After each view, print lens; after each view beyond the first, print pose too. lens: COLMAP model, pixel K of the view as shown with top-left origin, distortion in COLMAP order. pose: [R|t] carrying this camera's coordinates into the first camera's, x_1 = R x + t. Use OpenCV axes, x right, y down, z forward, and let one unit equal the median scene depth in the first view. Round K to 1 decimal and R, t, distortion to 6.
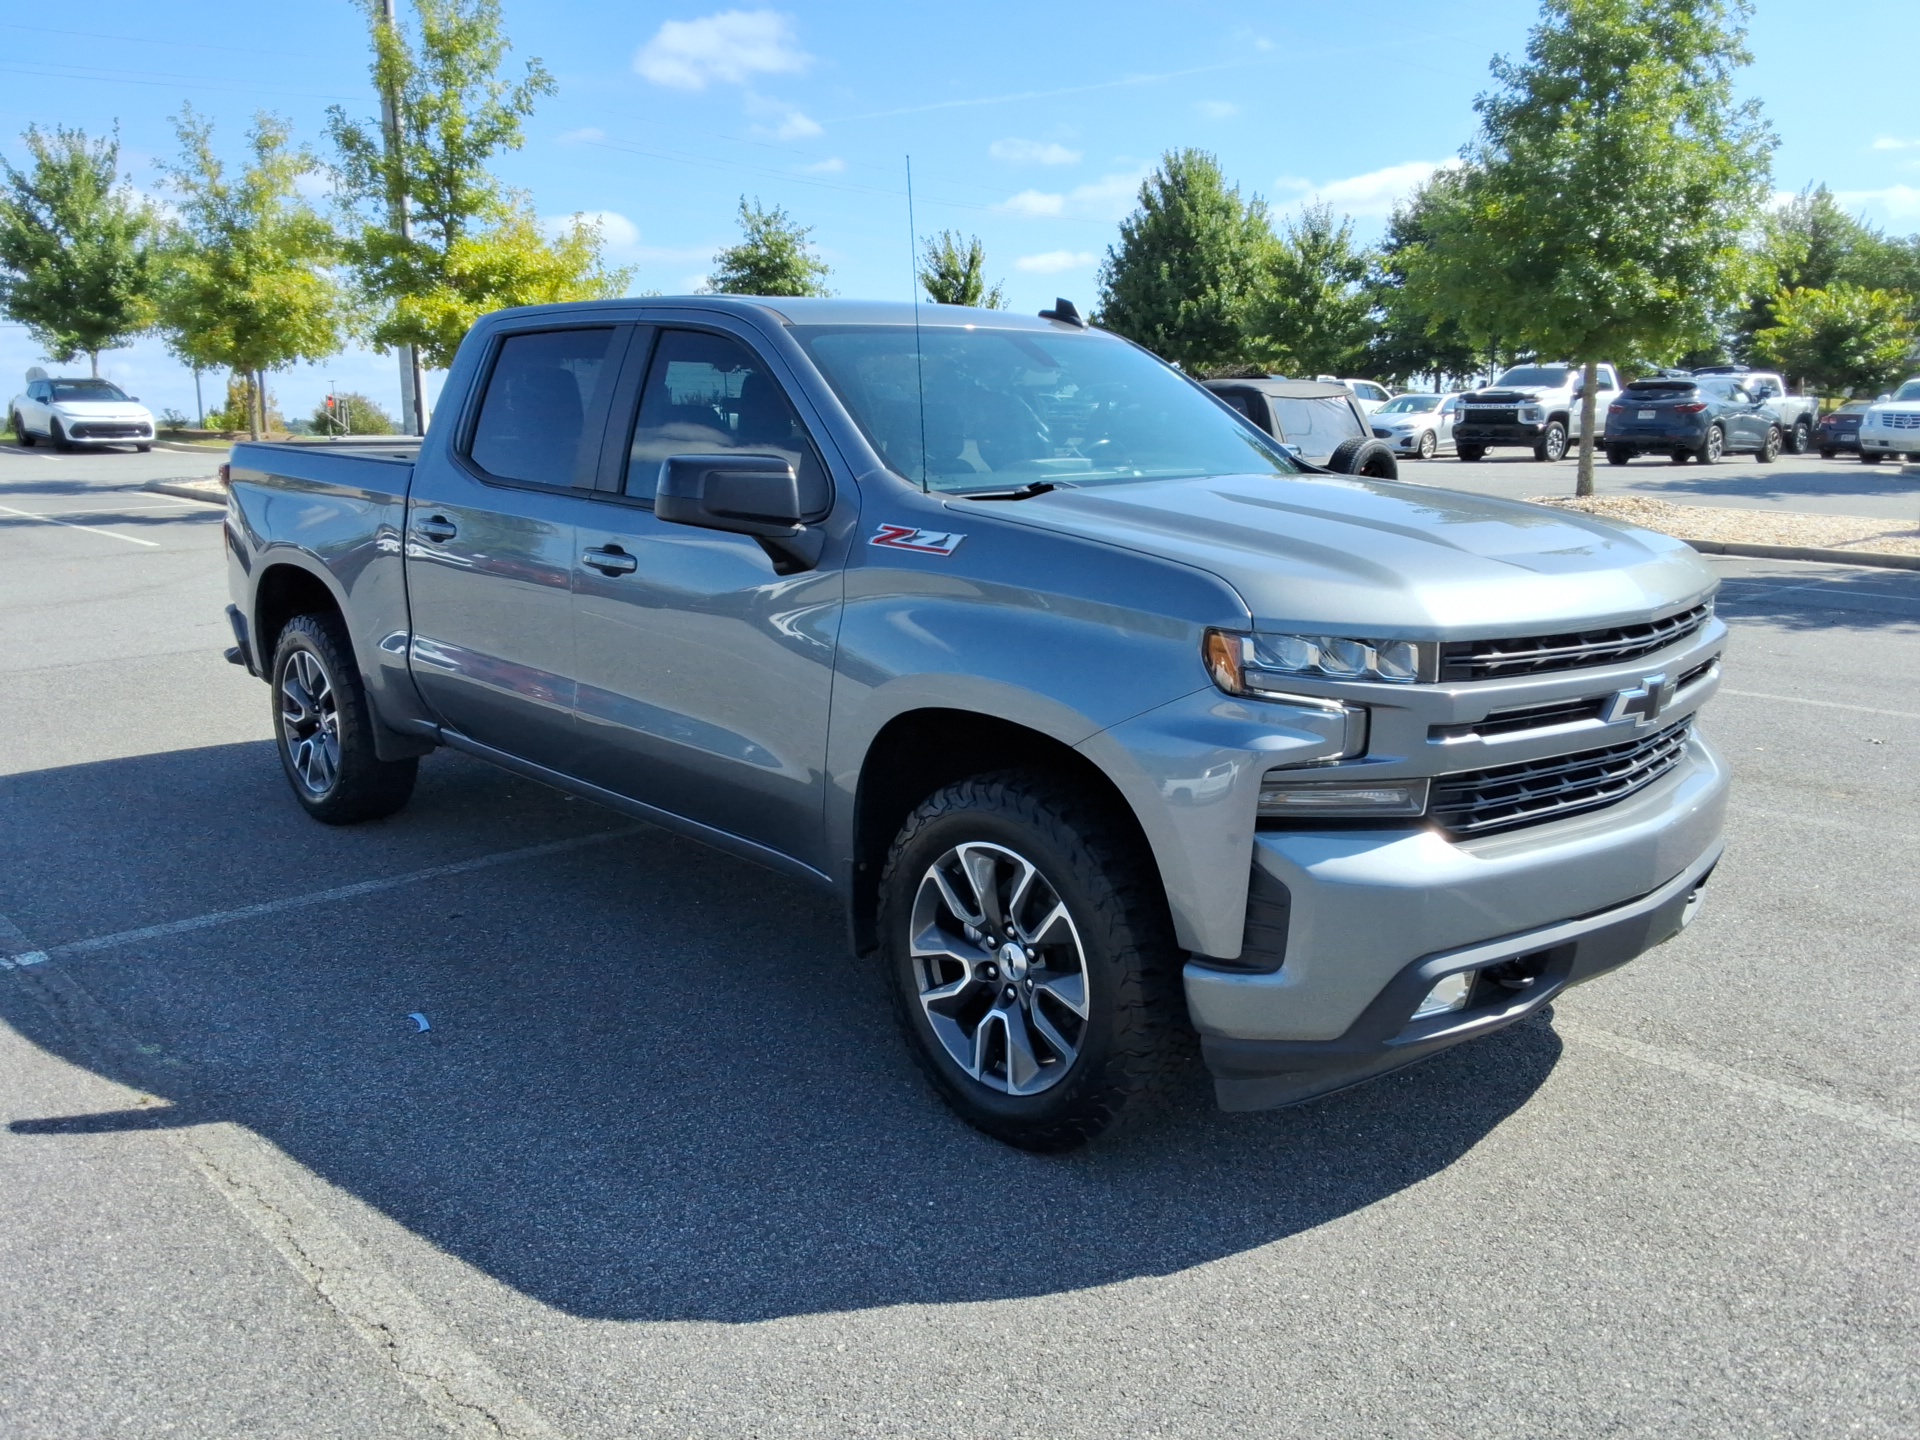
lens RADIAL K [[1547.3, 0, 973.3], [0, 1547.3, 712.8], [0, 0, 1]] dist [0.080134, -0.124832]
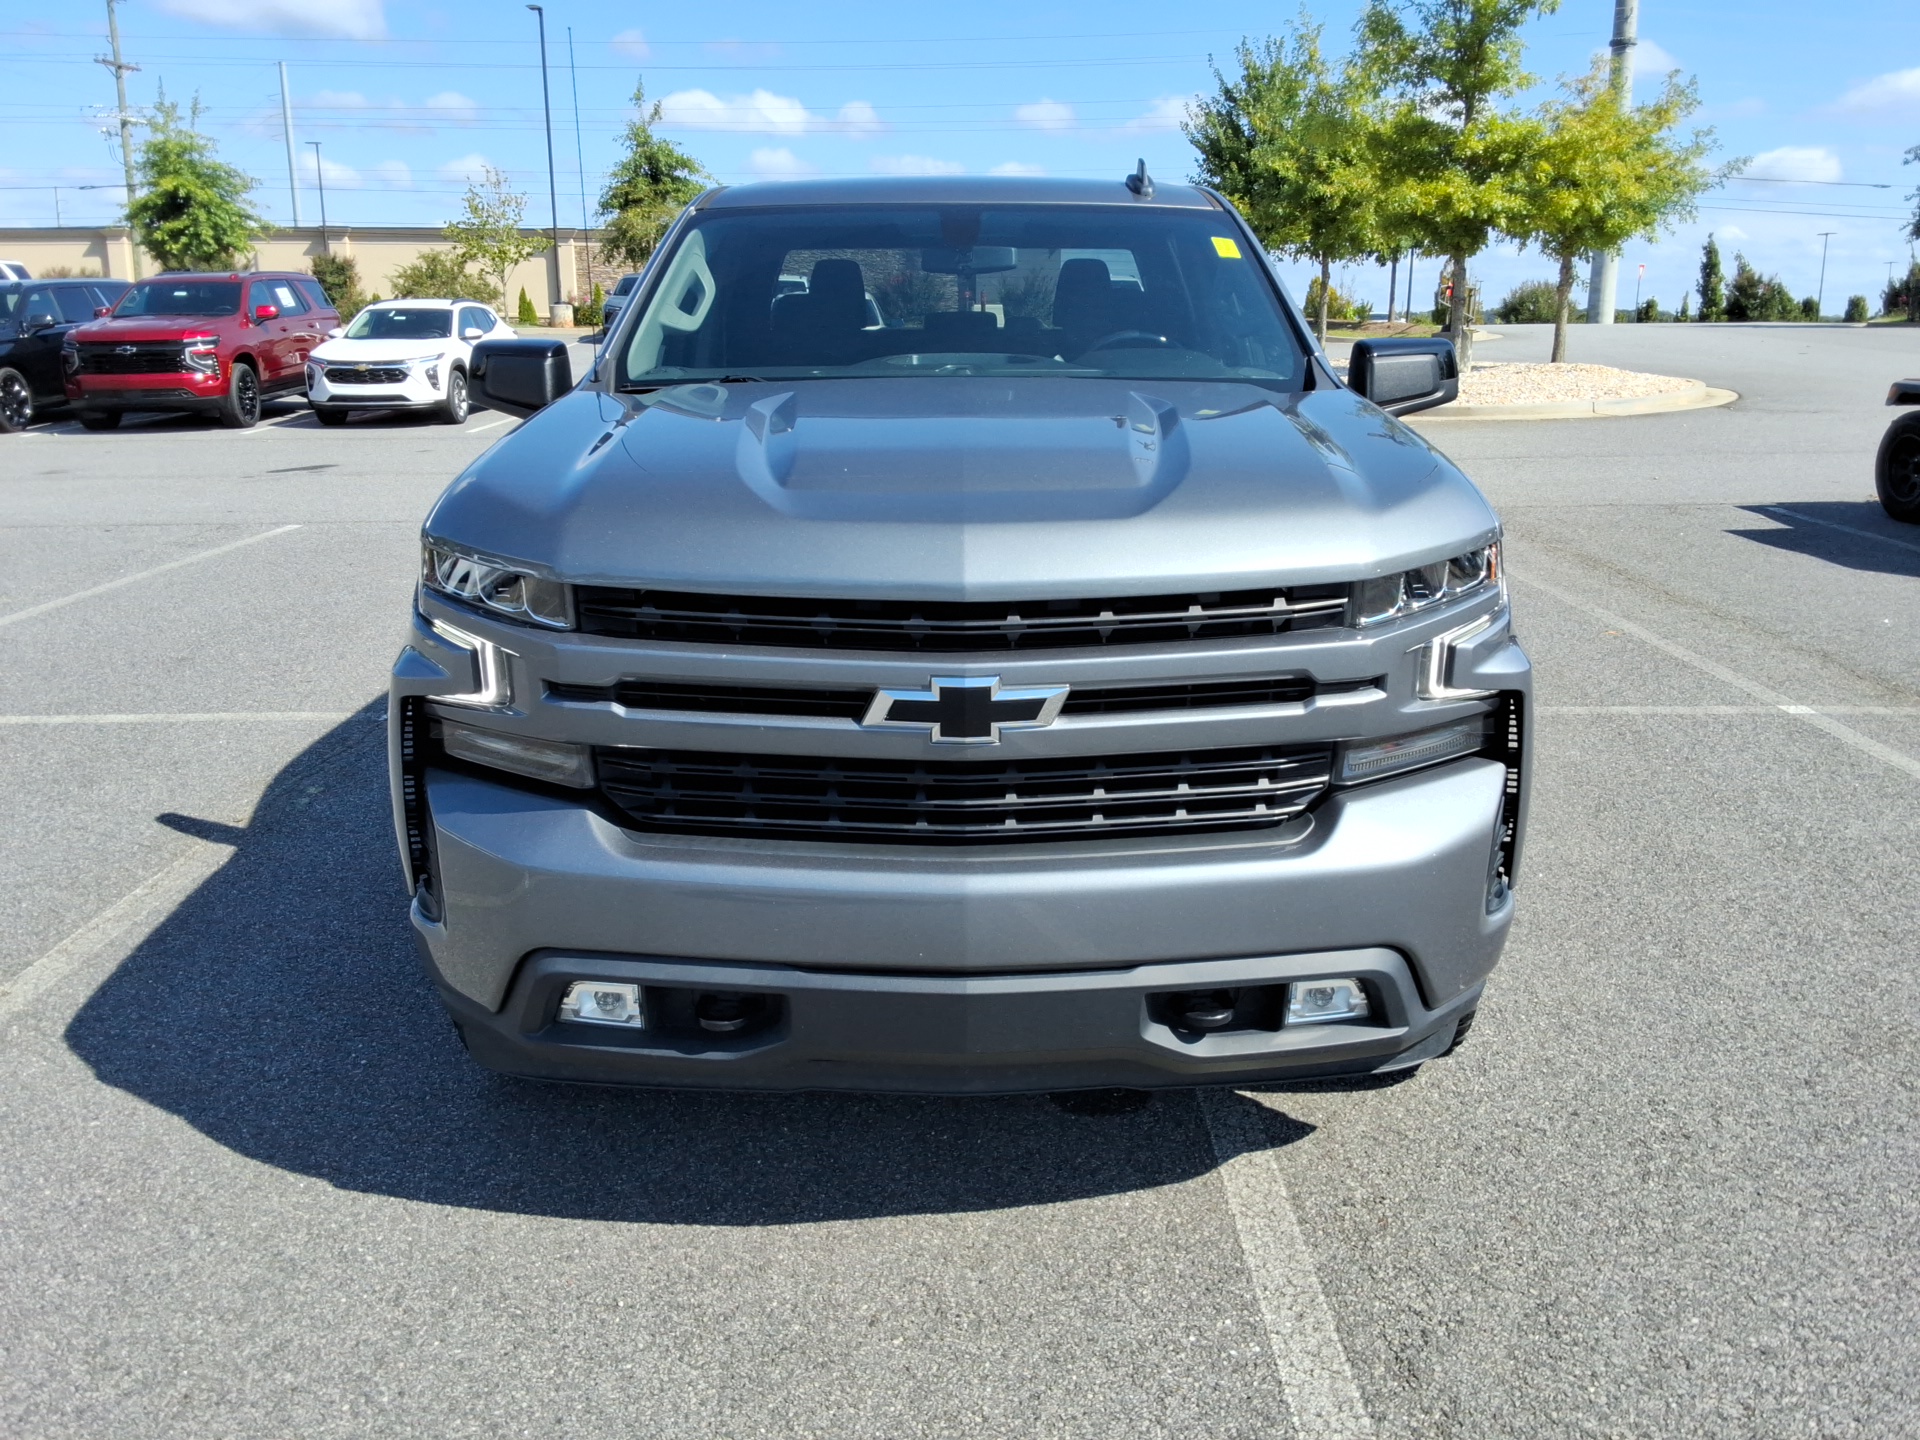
lens RADIAL K [[1547.3, 0, 973.3], [0, 1547.3, 712.8], [0, 0, 1]] dist [0.080134, -0.124832]
pose [[0.729814, 0.170975, -0.661921, 0.764051], [-0.125559, 0.985274, 0.116060, -0.075704], [0.672017, -0.001592, 0.740534, 0.401731]]
